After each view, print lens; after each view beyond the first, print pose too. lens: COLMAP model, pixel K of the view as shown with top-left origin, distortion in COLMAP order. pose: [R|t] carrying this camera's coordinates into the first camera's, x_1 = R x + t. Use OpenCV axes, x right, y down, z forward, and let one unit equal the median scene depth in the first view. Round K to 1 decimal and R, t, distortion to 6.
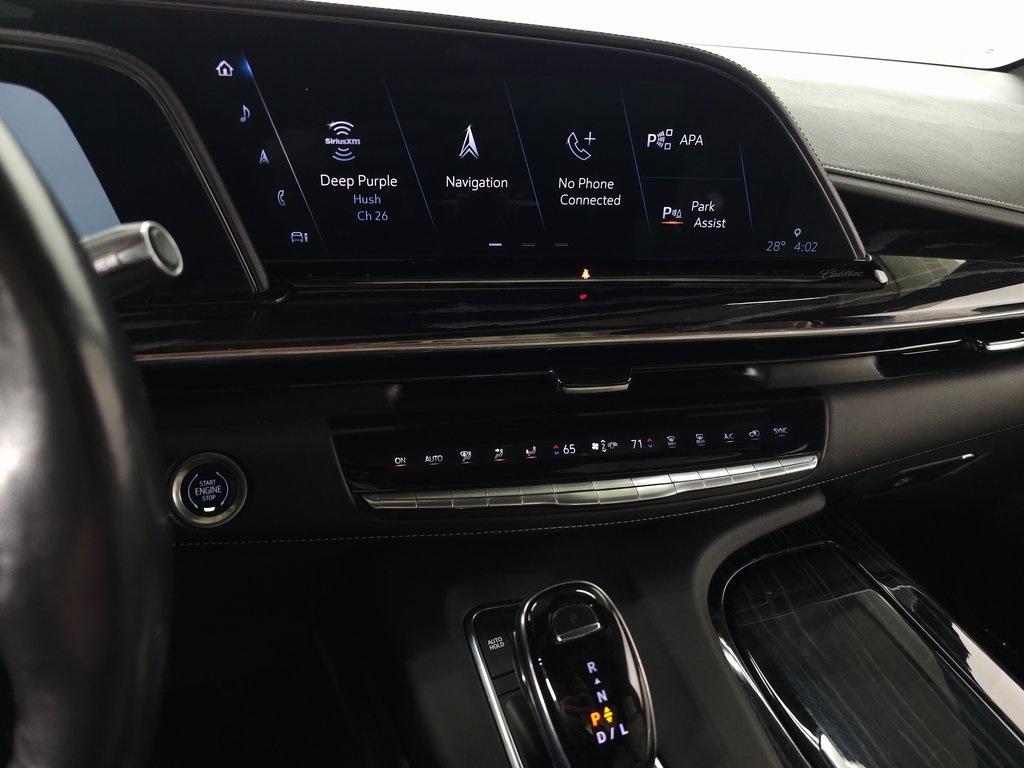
lens RADIAL K [[678.3, 0, 511.7], [0, 678.3, 387.6], [0, 0, 1]] dist [0.032499, -0.049351]
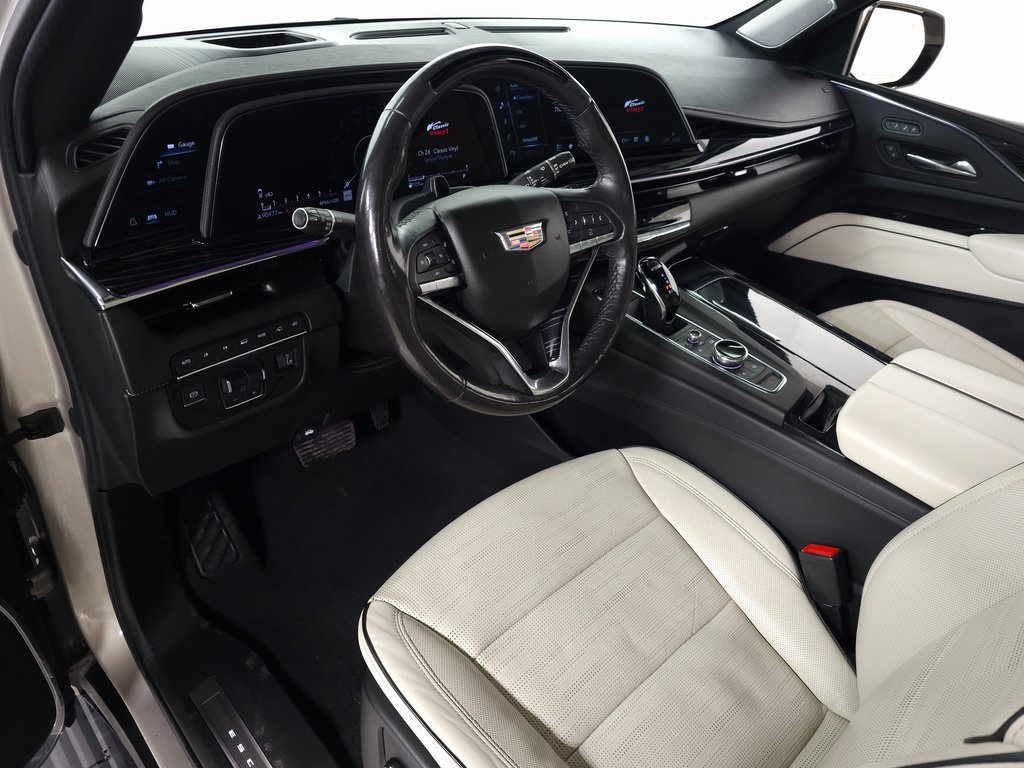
lens RADIAL K [[698.6, 0, 512.9], [0, 698.6, 388.0], [0, 0, 1]] dist [0.033052, -0.047240]
pose [[0.920459, -0.199501, 0.336086, -1.303784], [0.149871, 0.974343, 0.167913, 0.182001], [-0.360962, -0.104187, 0.926742, -1.427744]]
